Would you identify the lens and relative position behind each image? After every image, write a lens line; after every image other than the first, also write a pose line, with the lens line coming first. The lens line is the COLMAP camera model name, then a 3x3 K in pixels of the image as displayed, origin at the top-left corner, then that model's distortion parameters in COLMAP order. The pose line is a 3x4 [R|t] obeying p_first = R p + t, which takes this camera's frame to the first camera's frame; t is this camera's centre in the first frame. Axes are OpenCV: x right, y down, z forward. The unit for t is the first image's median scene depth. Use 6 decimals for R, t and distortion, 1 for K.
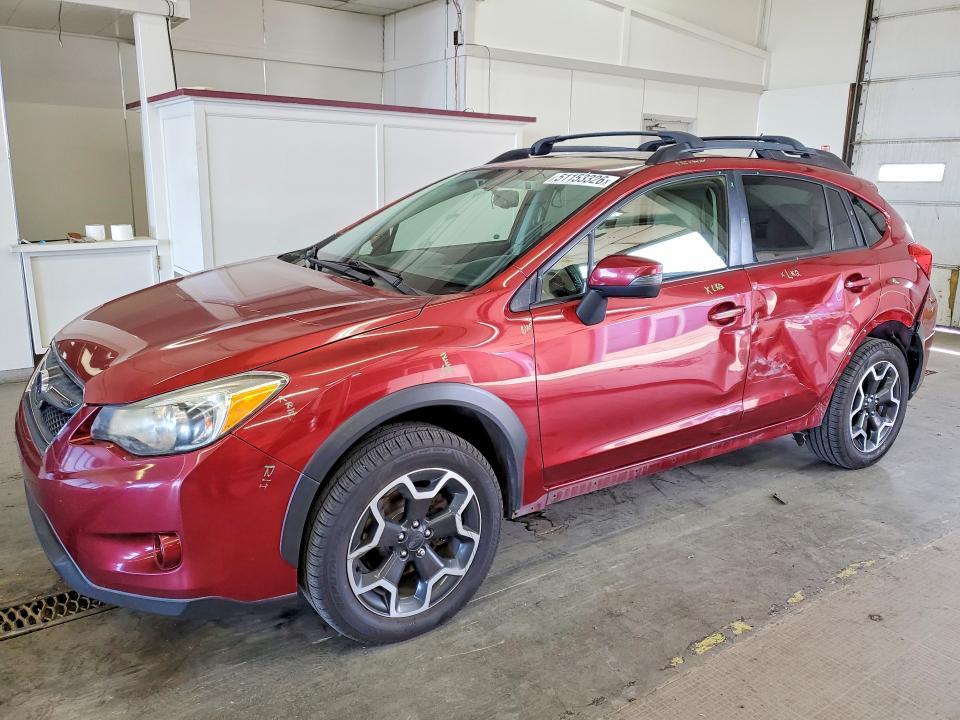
lens RADIAL K [[757.9, 0, 480.0], [0, 757.9, 360.0], [0, 0, 1]] dist [-0.002466, 0.008568]
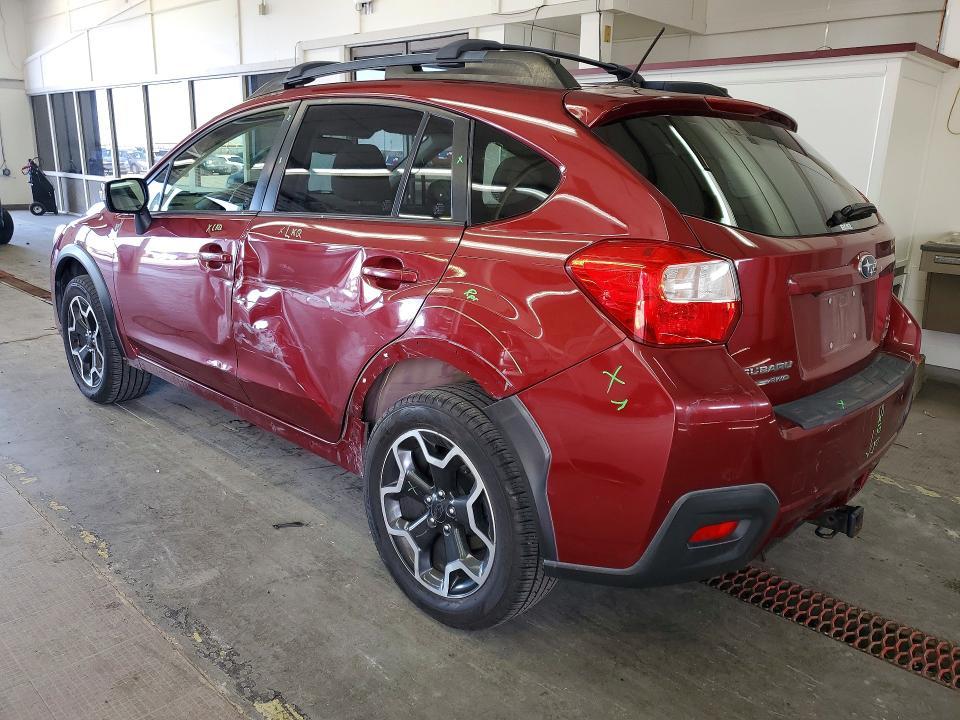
lens RADIAL K [[757.9, 0, 480.0], [0, 757.9, 360.0], [0, 0, 1]] dist [-0.002466, 0.008568]
pose [[0.185172, 0.239011, -0.953197, 1.224540], [-0.259225, 0.947497, 0.187223, -0.187149], [0.947900, 0.212424, 0.237407, 1.045238]]
